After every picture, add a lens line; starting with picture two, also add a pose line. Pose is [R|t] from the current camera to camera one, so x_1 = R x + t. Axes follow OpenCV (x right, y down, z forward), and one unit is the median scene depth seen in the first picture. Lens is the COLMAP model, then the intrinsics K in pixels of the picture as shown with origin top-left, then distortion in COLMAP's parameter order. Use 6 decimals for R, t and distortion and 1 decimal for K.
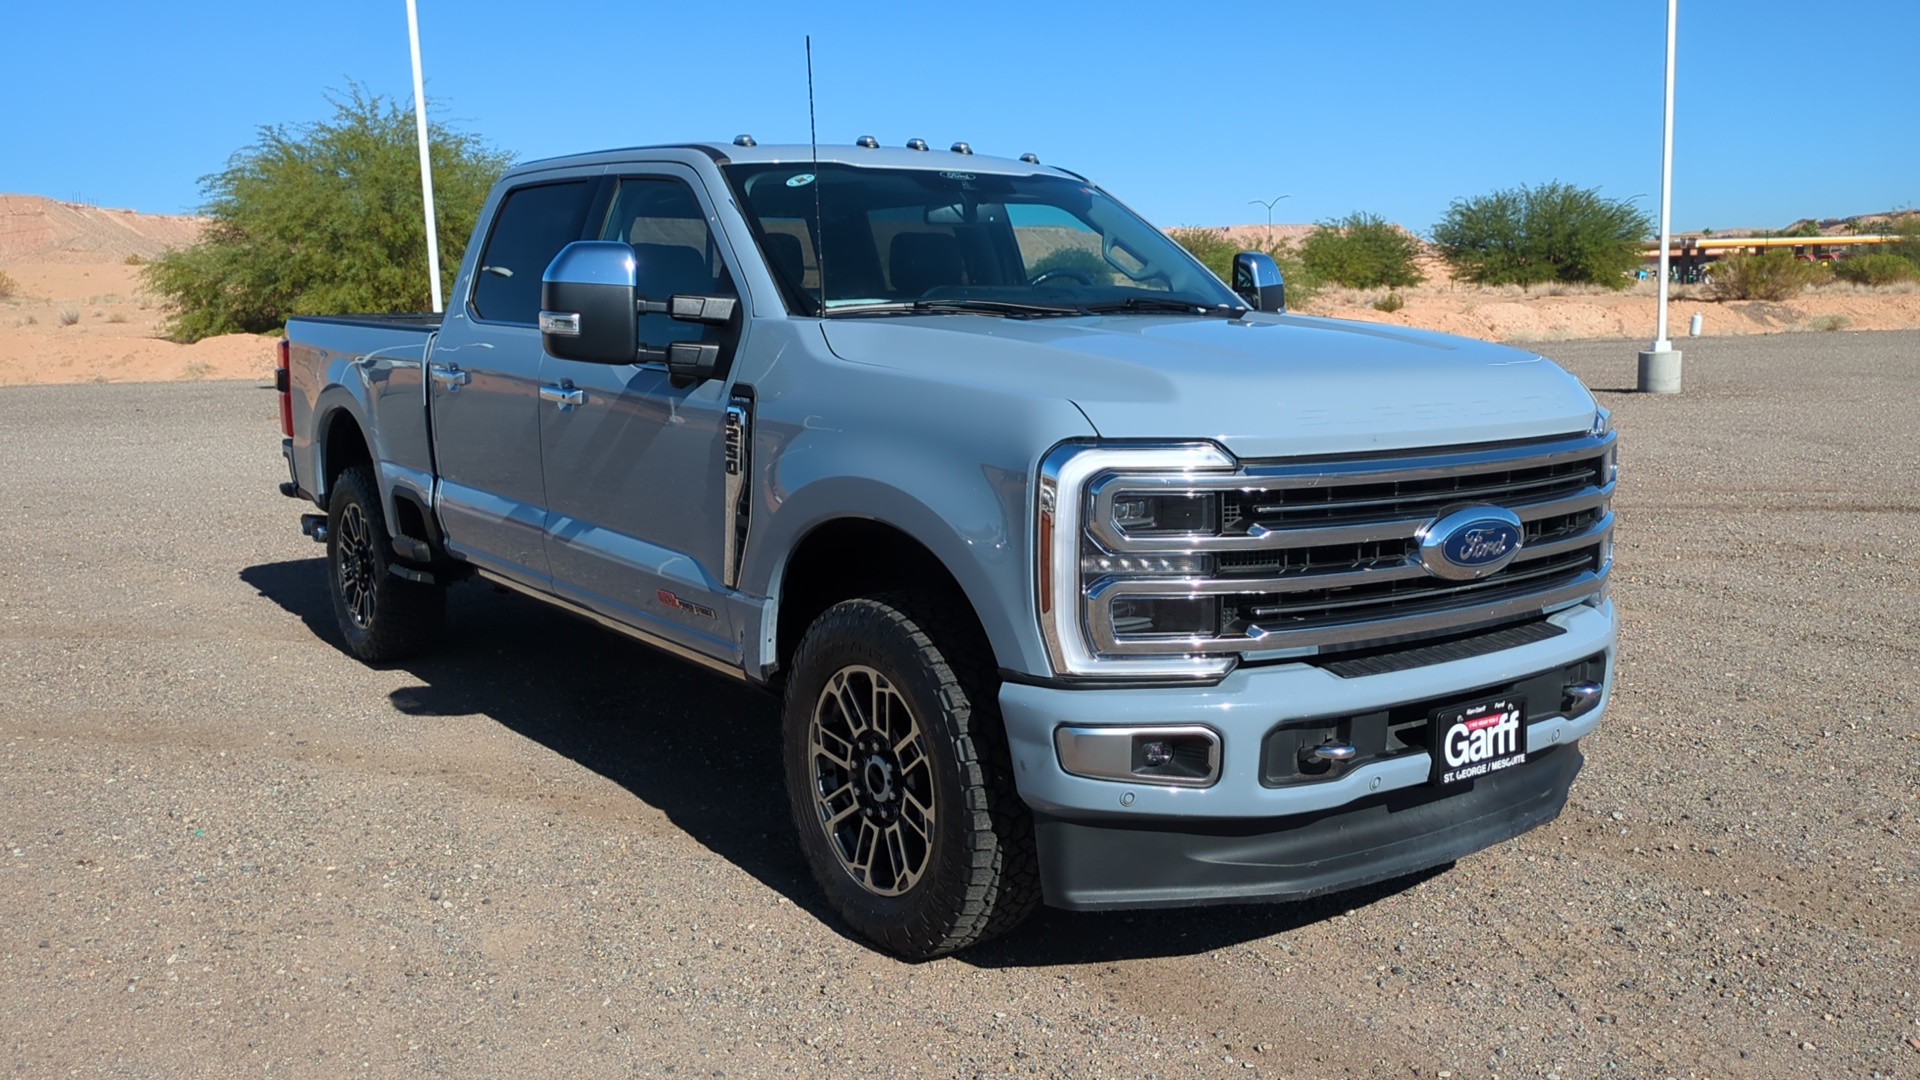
lens RADIAL K [[1638.4, 0, 956.6], [0, 1638.4, 542.4], [0, 0, 1]] dist [0.049765, -0.029246]
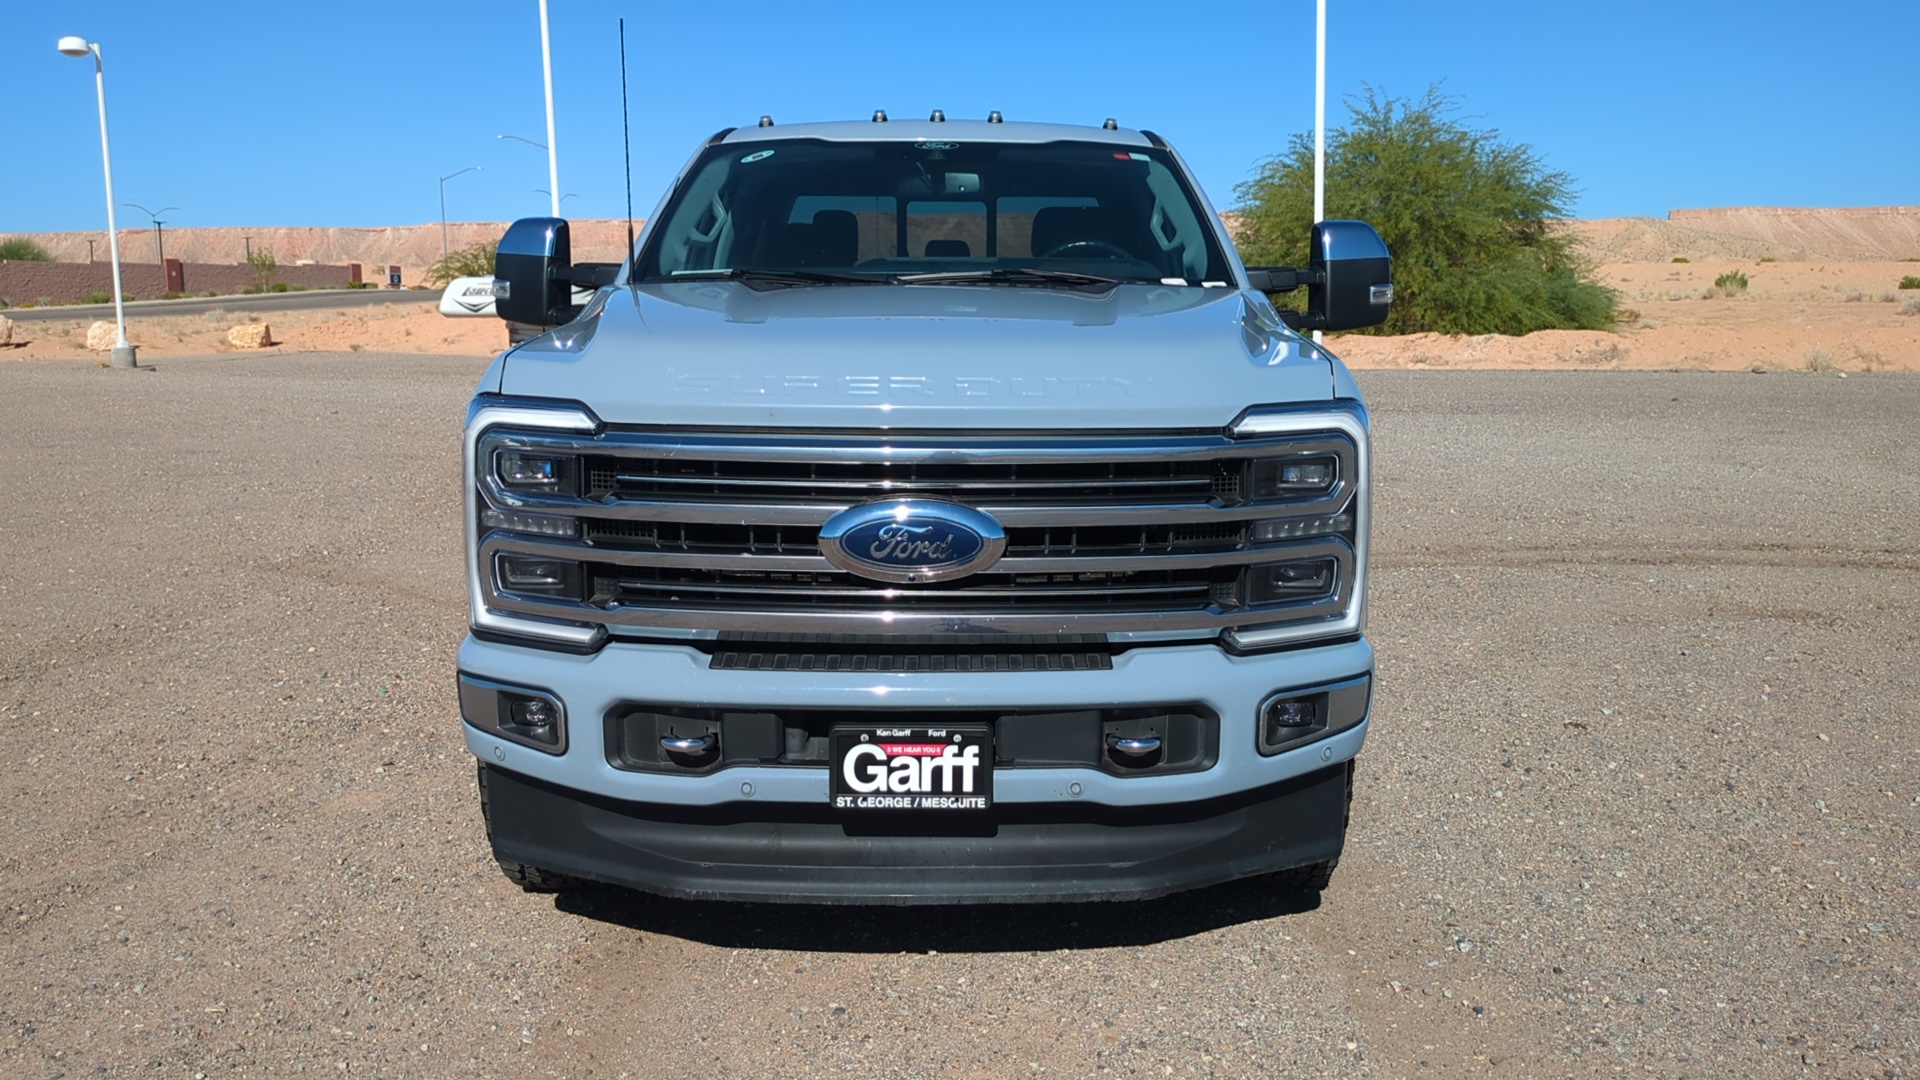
lens RADIAL K [[1638.4, 0, 967.3], [0, 1638.4, 539.7], [0, 0, 1]] dist [0.049765, -0.029246]
pose [[0.805445, 0.094564, -0.585078, 0.836811], [-0.095551, 0.994994, 0.029277, -0.028705], [0.584917, 0.032324, 0.810449, 0.313288]]
